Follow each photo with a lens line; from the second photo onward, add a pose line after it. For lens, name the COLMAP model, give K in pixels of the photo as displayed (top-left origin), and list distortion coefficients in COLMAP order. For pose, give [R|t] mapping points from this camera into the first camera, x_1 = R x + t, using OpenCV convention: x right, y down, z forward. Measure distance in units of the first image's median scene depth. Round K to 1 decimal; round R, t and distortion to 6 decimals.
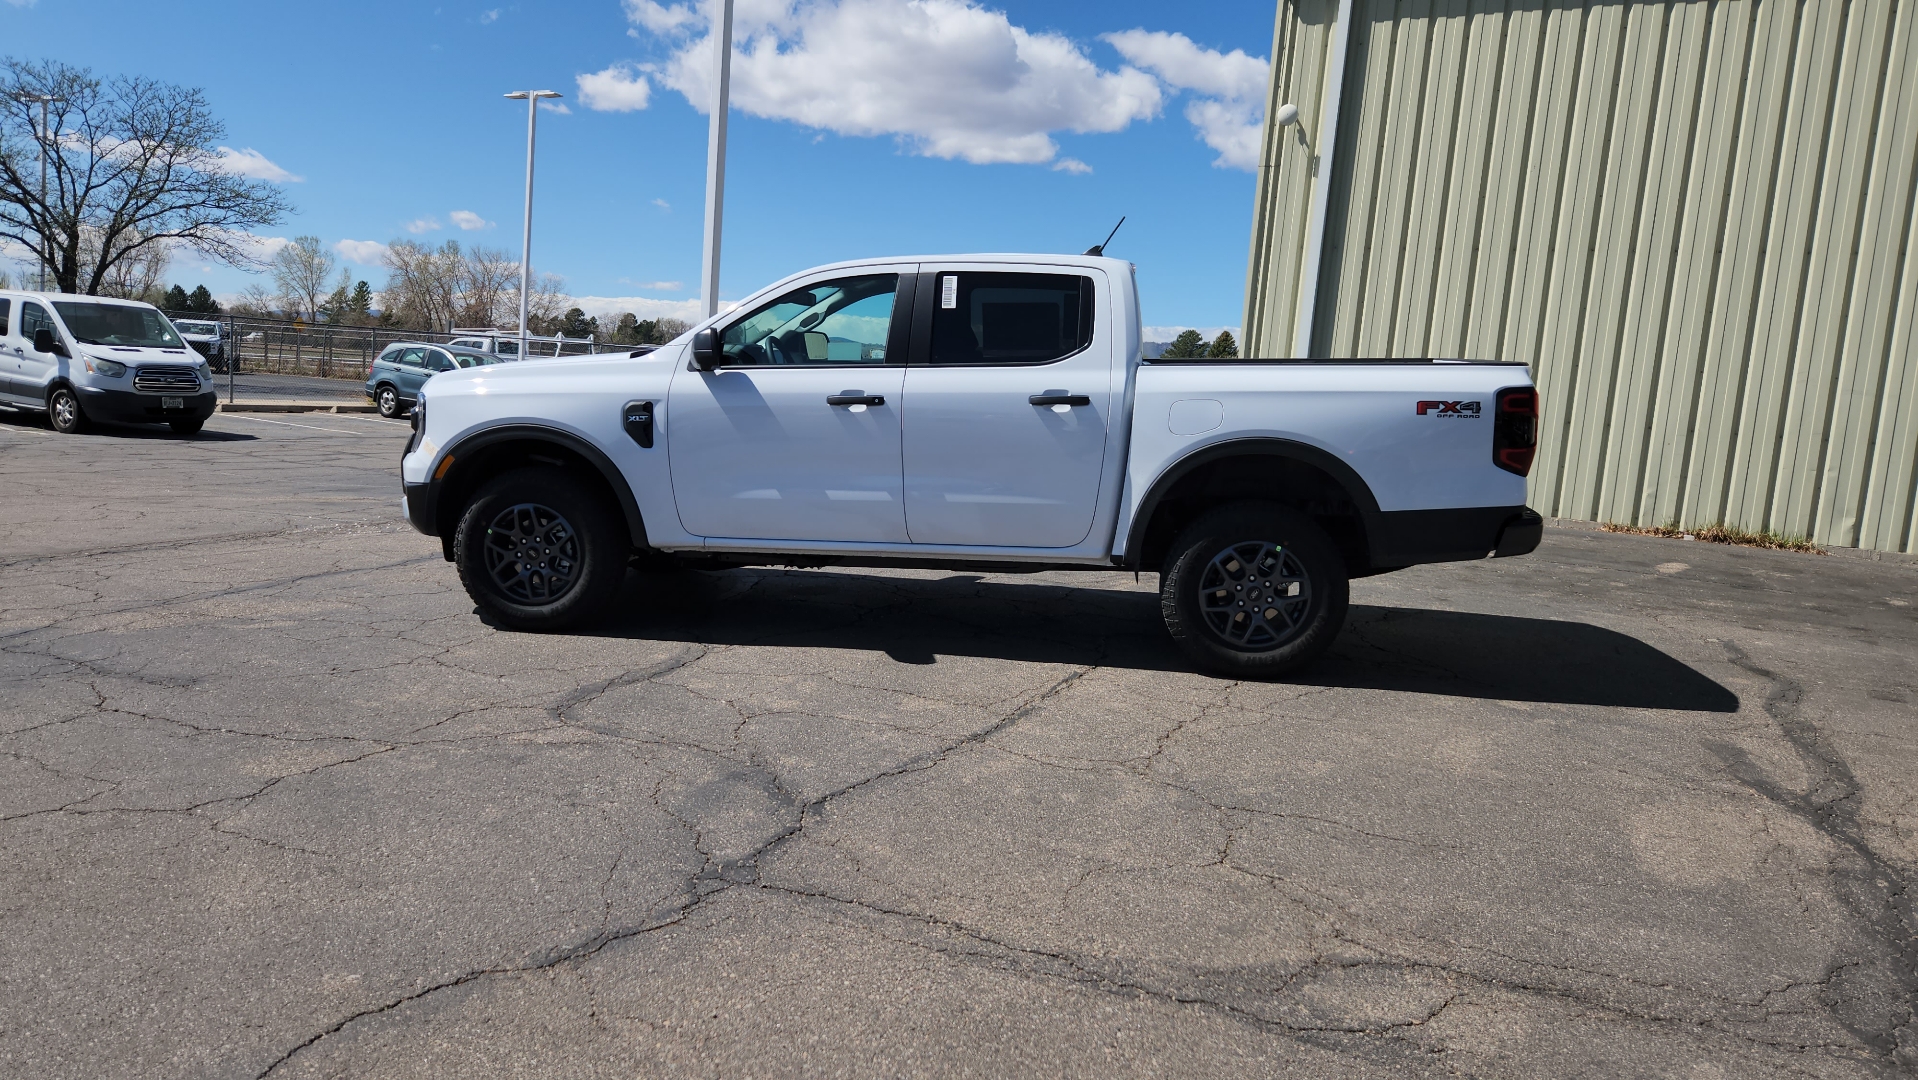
lens RADIAL K [[1284.5, 0, 924.0], [0, 1284.5, 545.1], [0, 0, 1]] dist [0.073238, -0.060805]
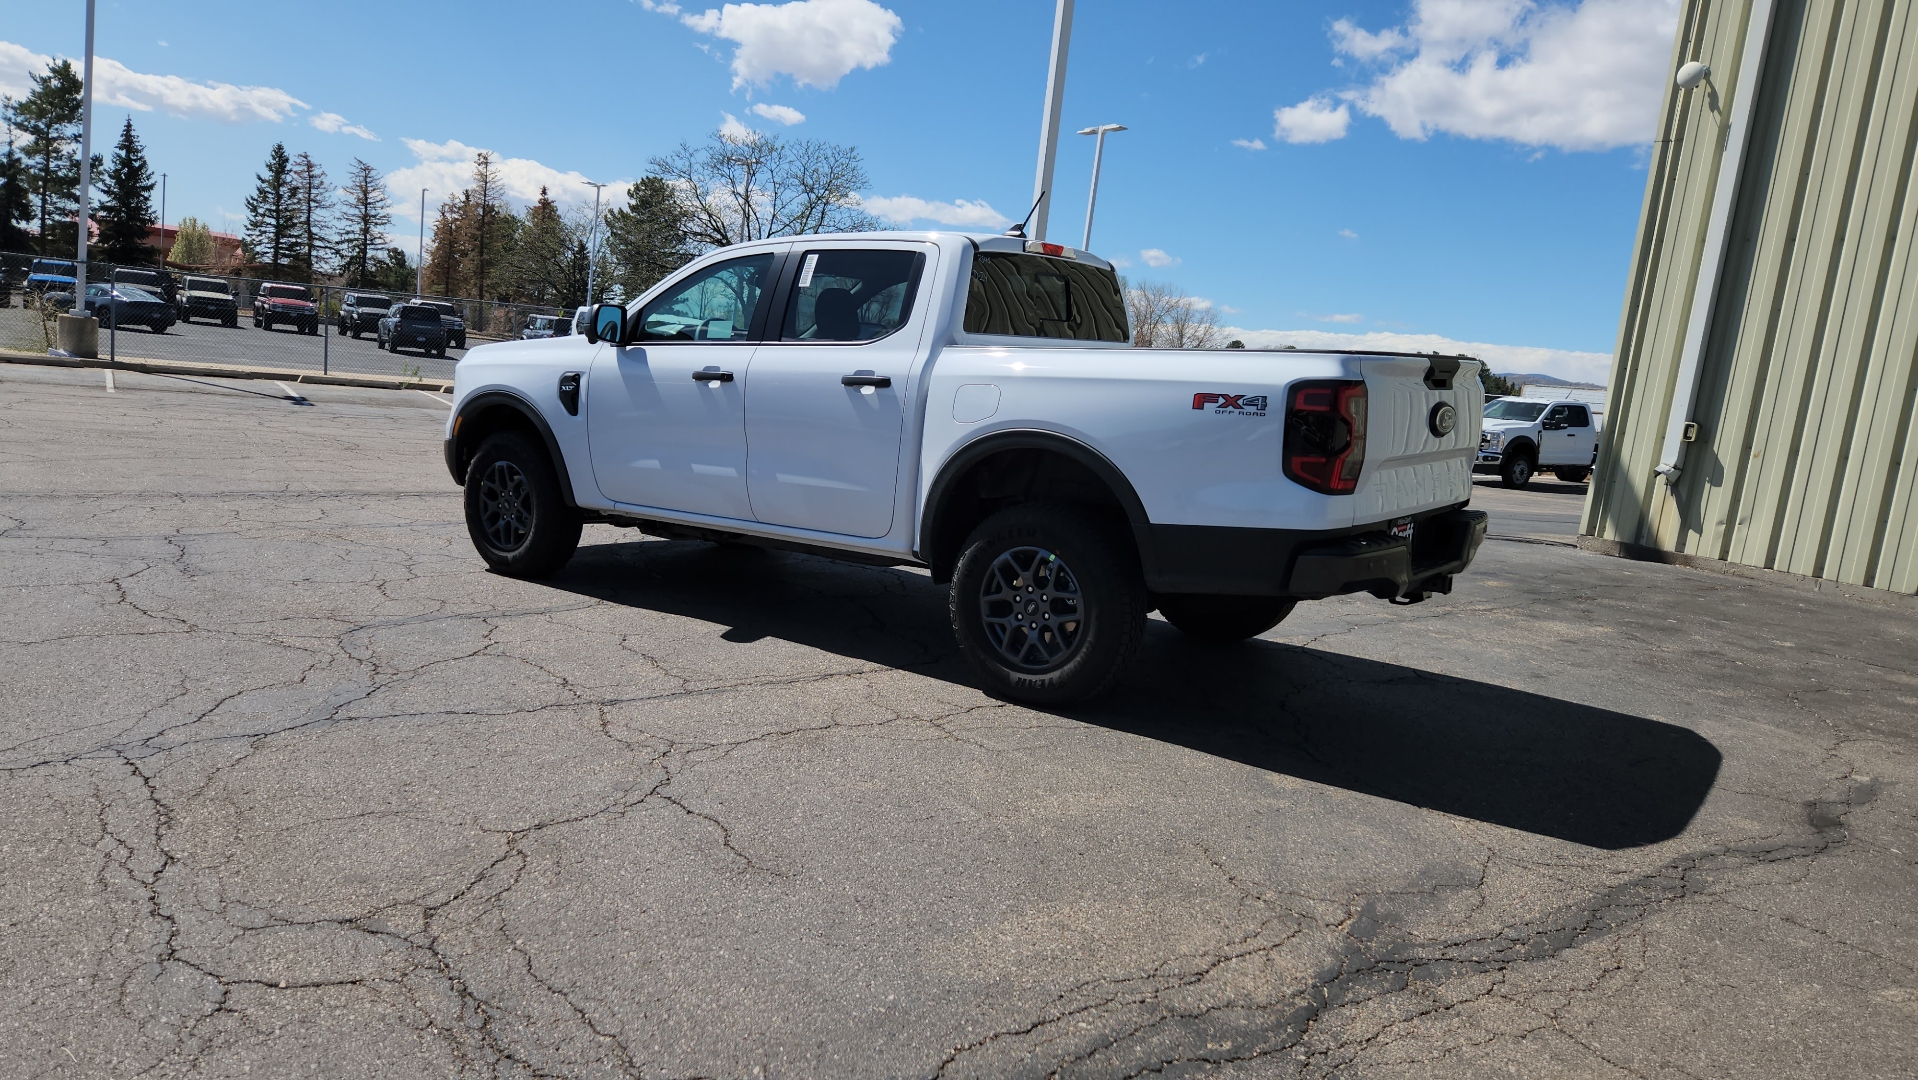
lens RADIAL K [[1285.4, 0, 912.4], [0, 1285.4, 540.9], [0, 0, 1]] dist [0.070755, -0.058818]
pose [[0.869201, 0.090479, -0.486111, 0.326132], [-0.104190, 0.994557, -0.001185, 0.001048], [0.483357, 0.051678, 0.873896, 0.104611]]
